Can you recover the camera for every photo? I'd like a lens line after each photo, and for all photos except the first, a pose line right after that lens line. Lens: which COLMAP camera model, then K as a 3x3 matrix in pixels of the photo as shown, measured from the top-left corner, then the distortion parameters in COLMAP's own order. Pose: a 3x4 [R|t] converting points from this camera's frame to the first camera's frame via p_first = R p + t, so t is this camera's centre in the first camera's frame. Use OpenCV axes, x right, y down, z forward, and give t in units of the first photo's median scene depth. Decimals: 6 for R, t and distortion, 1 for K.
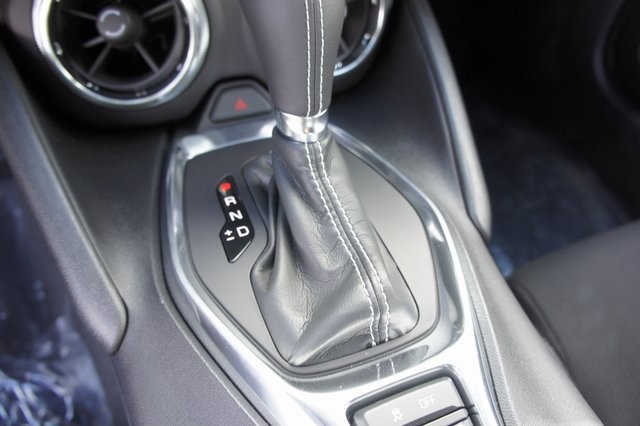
lens RADIAL K [[523.0, 0, 318.2], [0, 523.0, 211.2], [0, 0, 1]] dist [-0.163824, 0.110159]
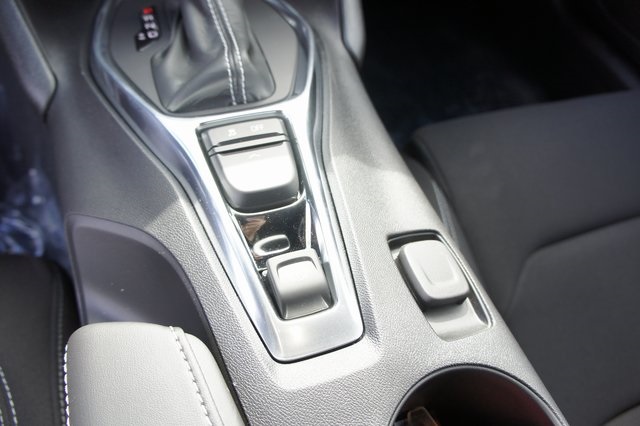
lens RADIAL K [[523.0, 0, 321.4], [0, 523.0, 212.8], [0, 0, 1]] dist [-0.163824, 0.110159]
pose [[0.999102, 0.042258, 0.002993, 0.309873], [-0.042353, 0.994712, 0.093563, 0.367642], [0.000977, -0.093606, 0.995609, -0.315499]]
